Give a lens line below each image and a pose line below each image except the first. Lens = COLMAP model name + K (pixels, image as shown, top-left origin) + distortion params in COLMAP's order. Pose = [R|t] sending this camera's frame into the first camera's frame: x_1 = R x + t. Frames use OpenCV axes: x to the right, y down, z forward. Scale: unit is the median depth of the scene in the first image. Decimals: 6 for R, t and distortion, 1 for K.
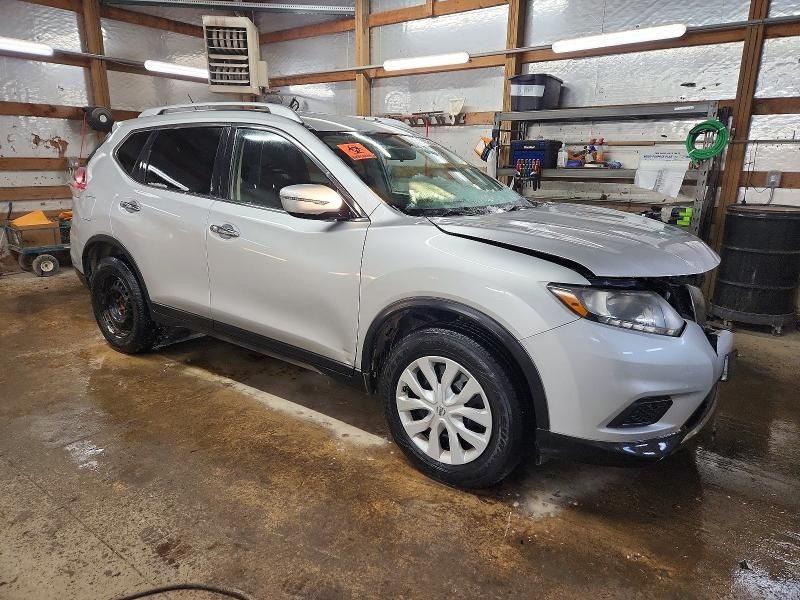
lens RADIAL K [[532.8, 0, 396.2], [0, 532.8, 296.6], [0, 0, 1]] dist [0.029145, -0.025515]
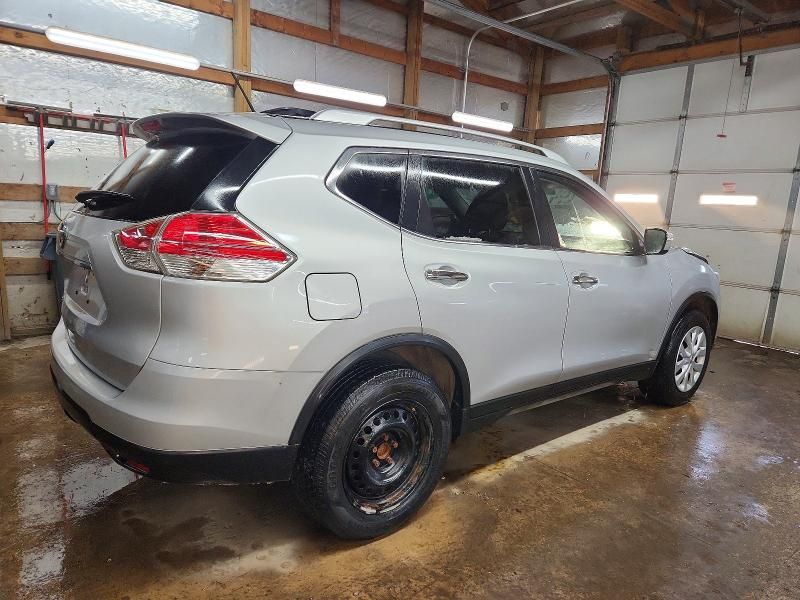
lens RADIAL K [[532.8, 0, 391.8], [0, 532.8, 300.6], [0, 0, 1]] dist [0.029145, -0.025515]
pose [[0.261600, -0.168000, 0.950443, -1.267946], [0.185114, 0.975187, 0.121423, -0.253385], [-0.947258, 0.144176, 0.286208, 1.014178]]
